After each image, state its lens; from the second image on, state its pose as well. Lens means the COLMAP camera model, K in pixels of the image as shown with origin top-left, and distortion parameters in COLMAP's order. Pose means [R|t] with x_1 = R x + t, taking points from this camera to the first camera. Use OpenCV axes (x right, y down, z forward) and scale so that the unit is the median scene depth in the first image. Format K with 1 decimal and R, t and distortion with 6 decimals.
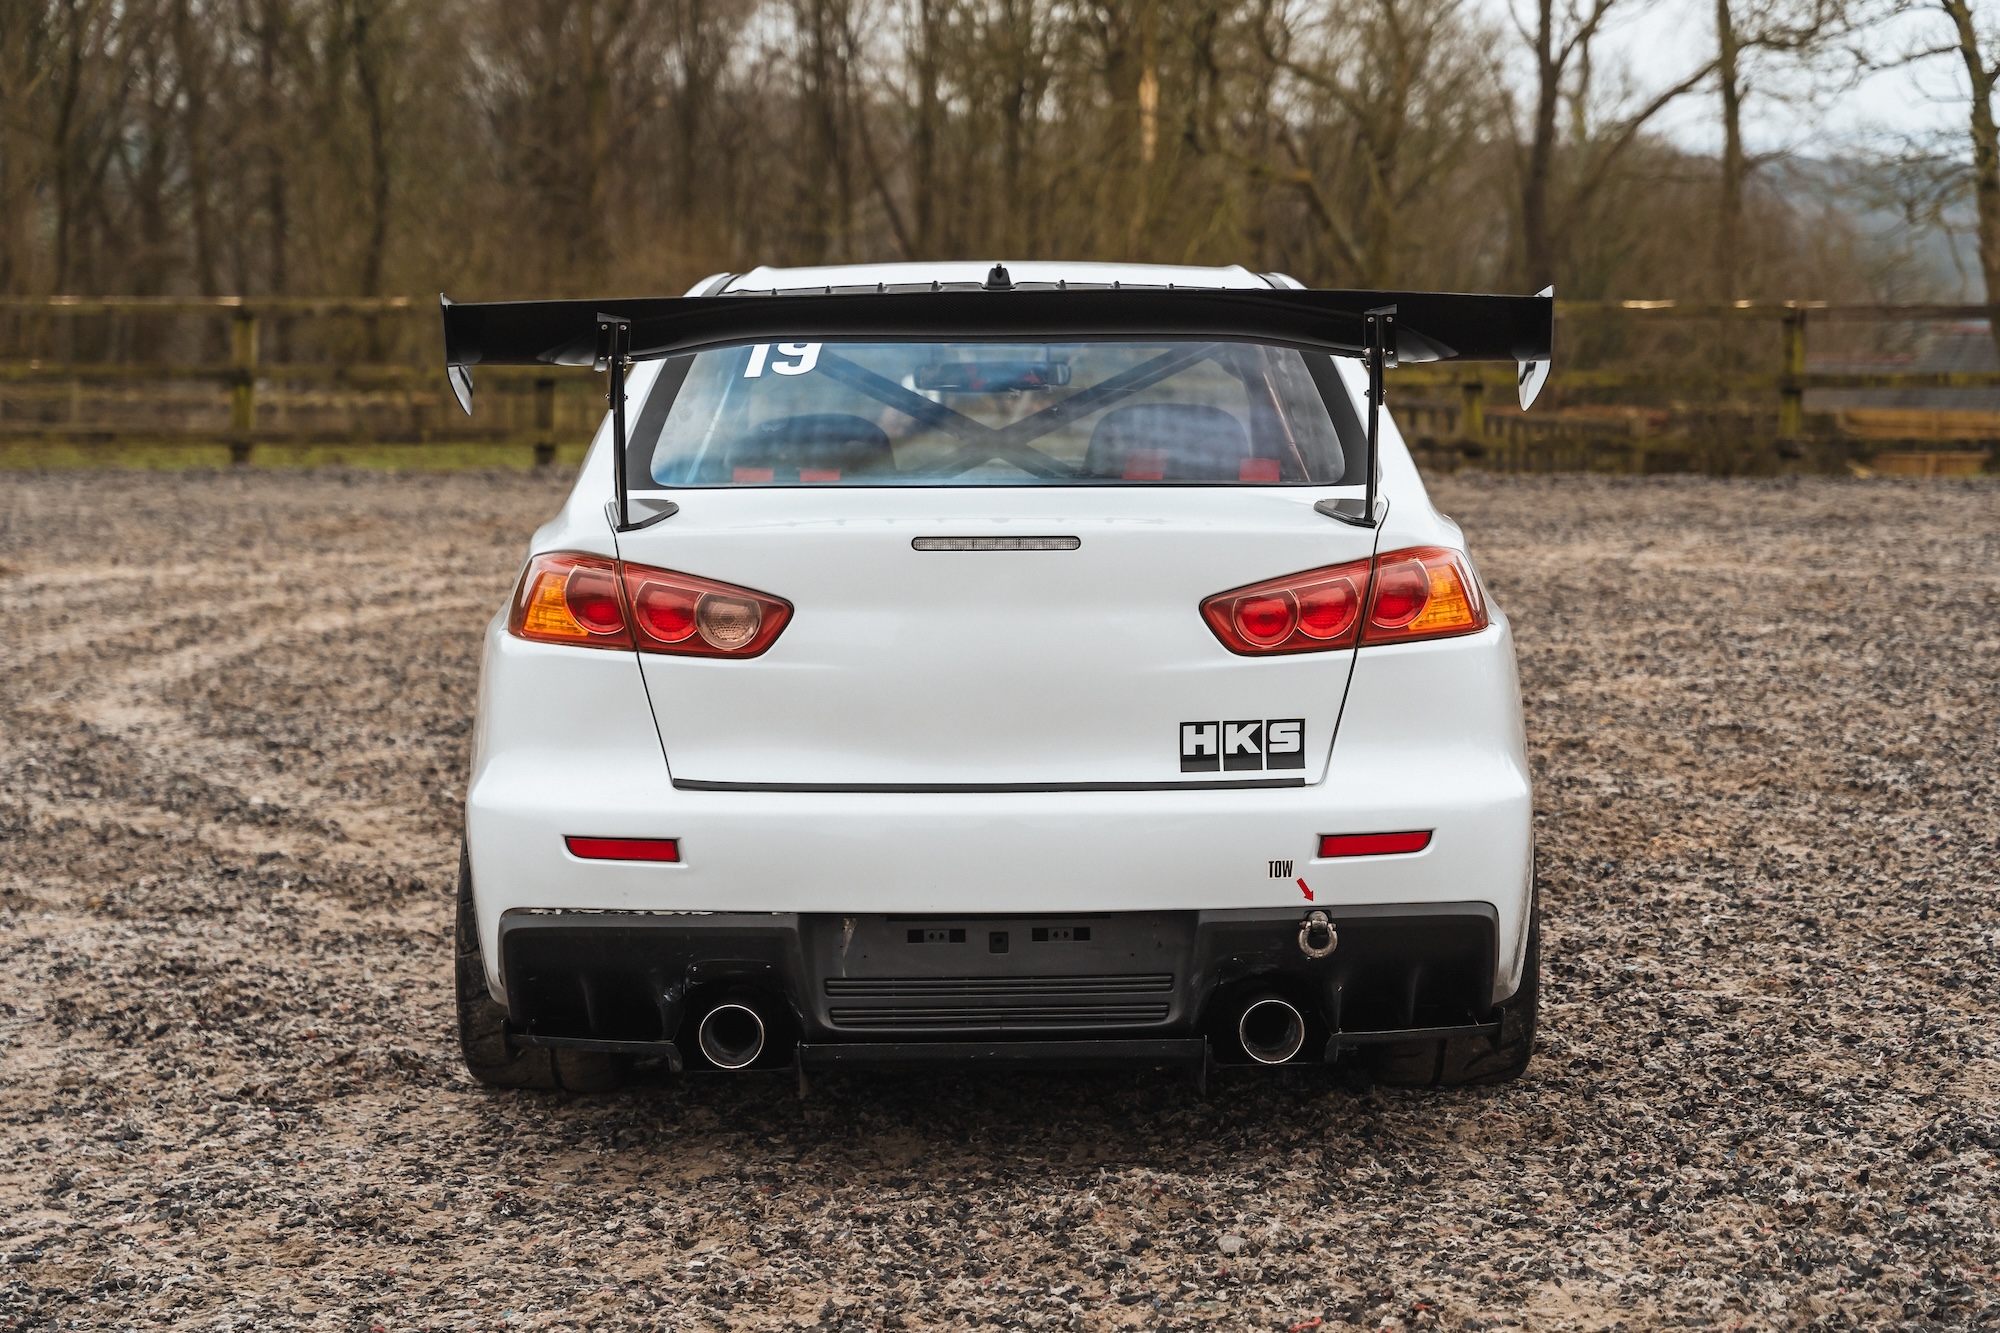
lens RADIAL K [[3928.3, 0, 1055.3], [0, 3928.3, 660.3], [0, 0, 1]] dist [0.070279, -0.261591]
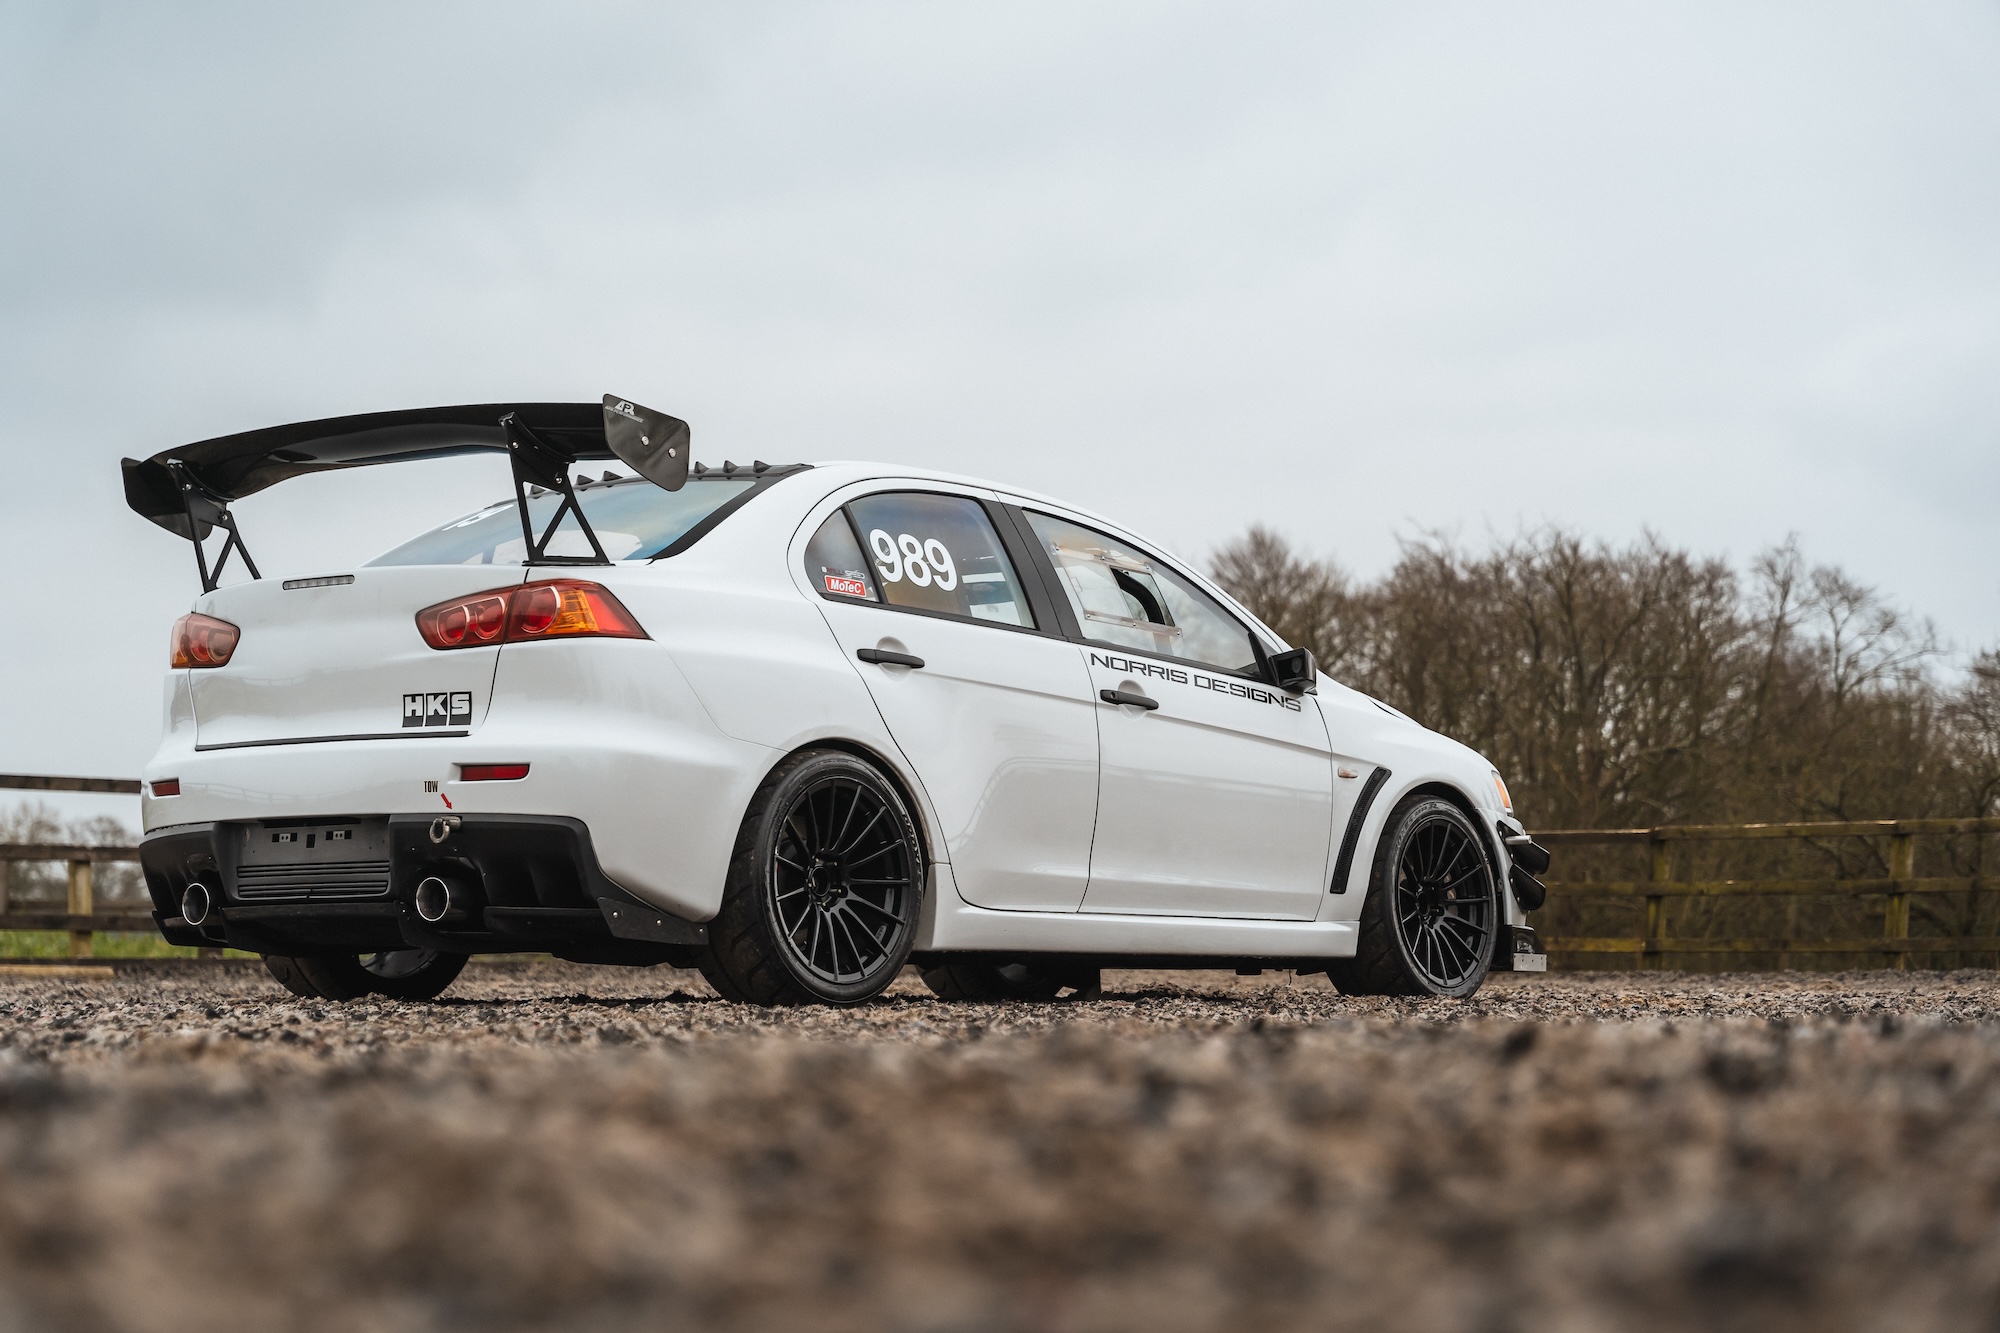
lens RADIAL K [[3953.1, 0, 1004.3], [0, 3953.1, 673.7], [0, 0, 1]] dist [0.057112, -0.047347]
pose [[0.769452, -0.045049, -0.637114, 1.178523], [-0.072328, 0.984947, -0.156995, 0.229774], [0.634596, 0.166882, 0.754611, -0.007188]]
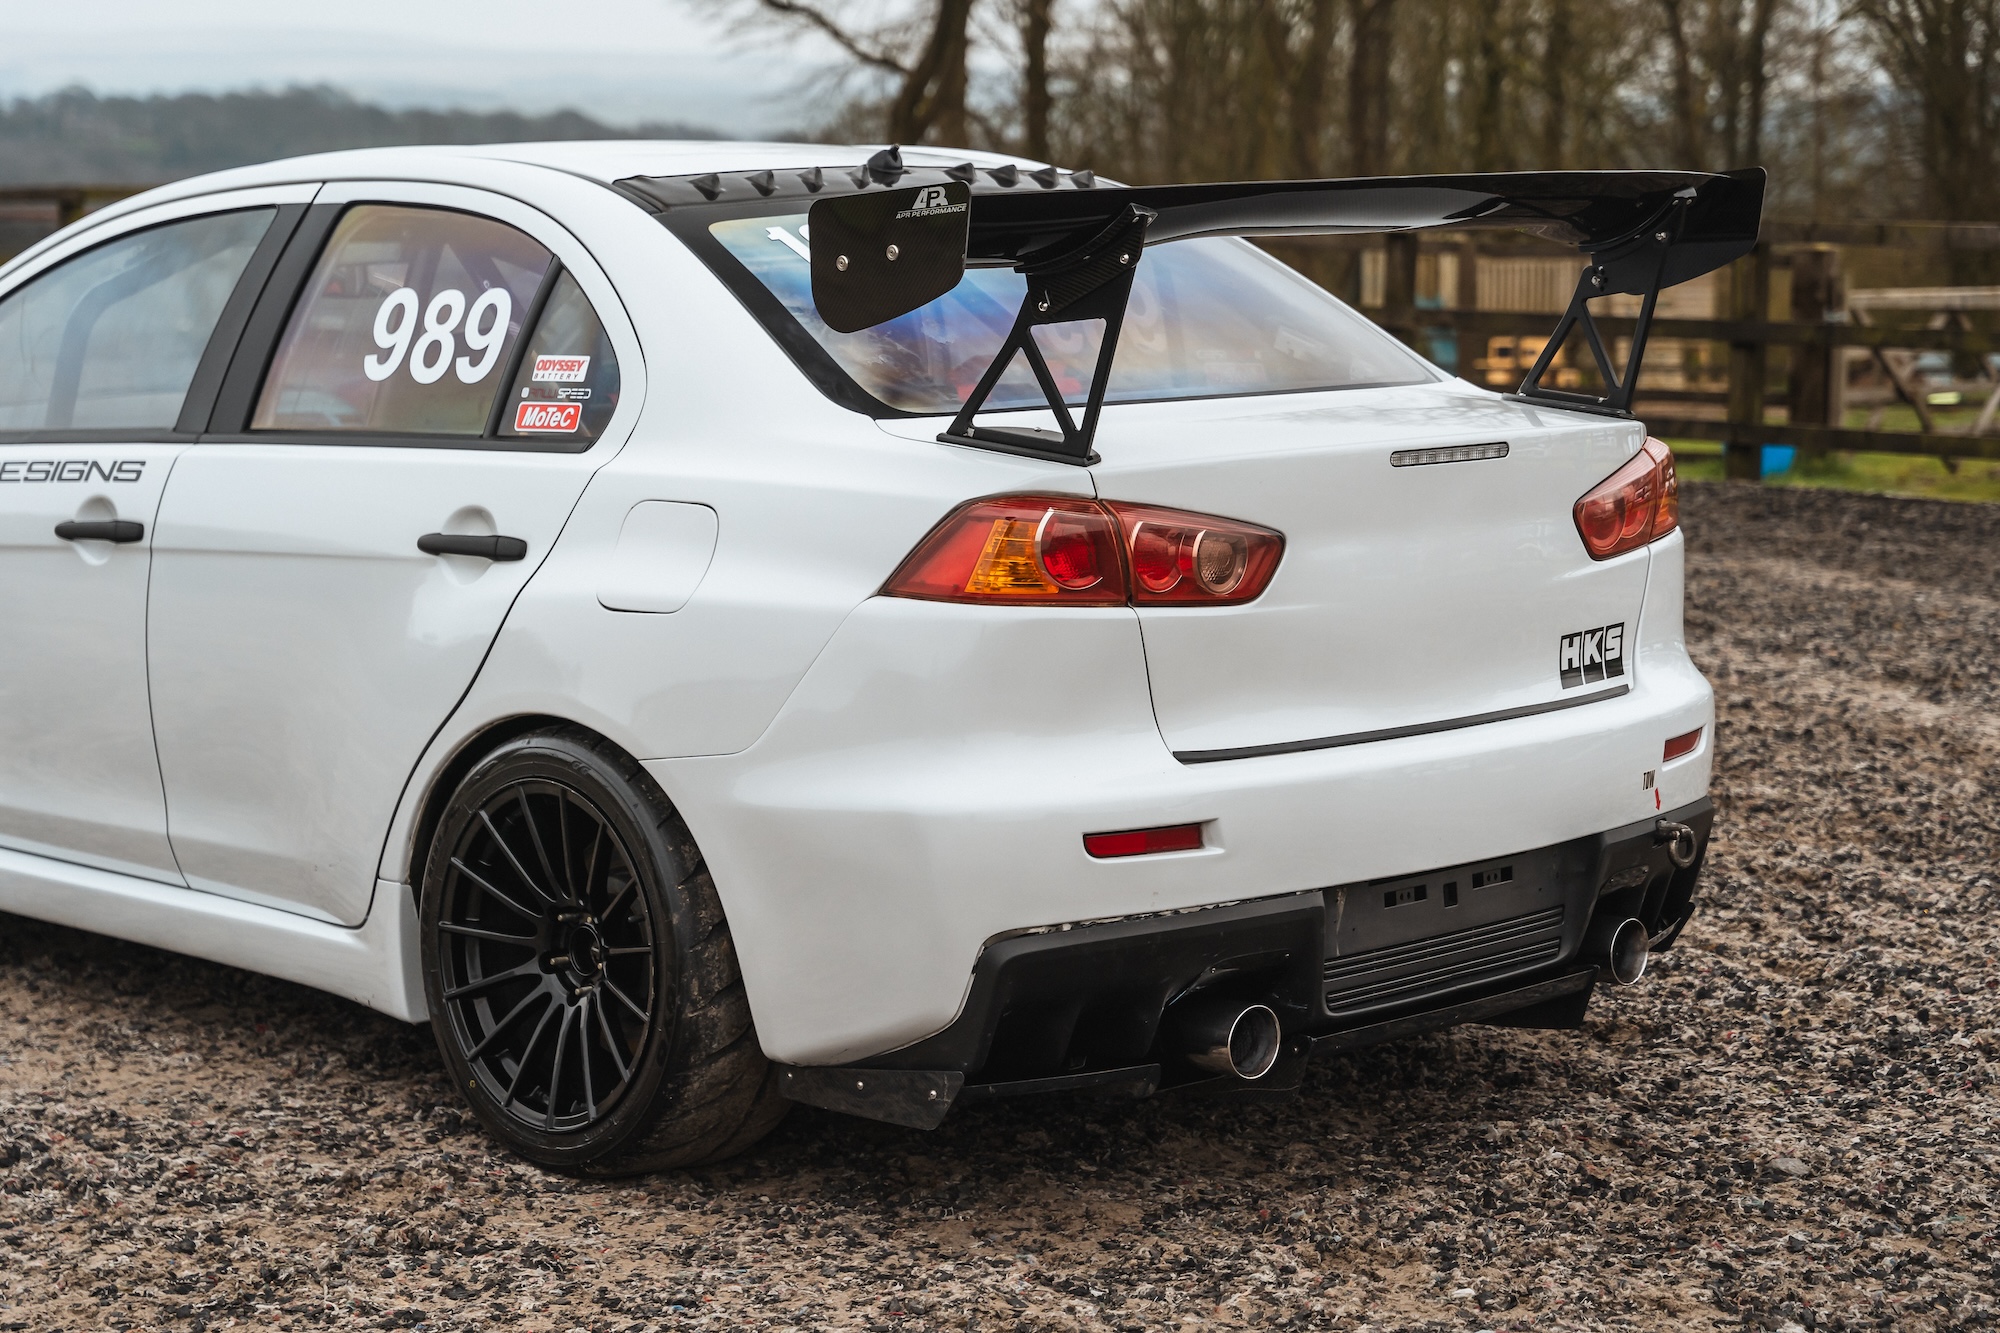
lens RADIAL K [[4046.8, 0, 1001.2], [0, 4046.8, 658.6], [0, 0, 1]] dist [0.037756, 0.060754]
pose [[0.717094, -0.087030, 0.691522, -0.727695], [0.069014, 0.996164, 0.053804, -0.039770], [-0.693551, 0.009142, 0.720349, 0.395943]]
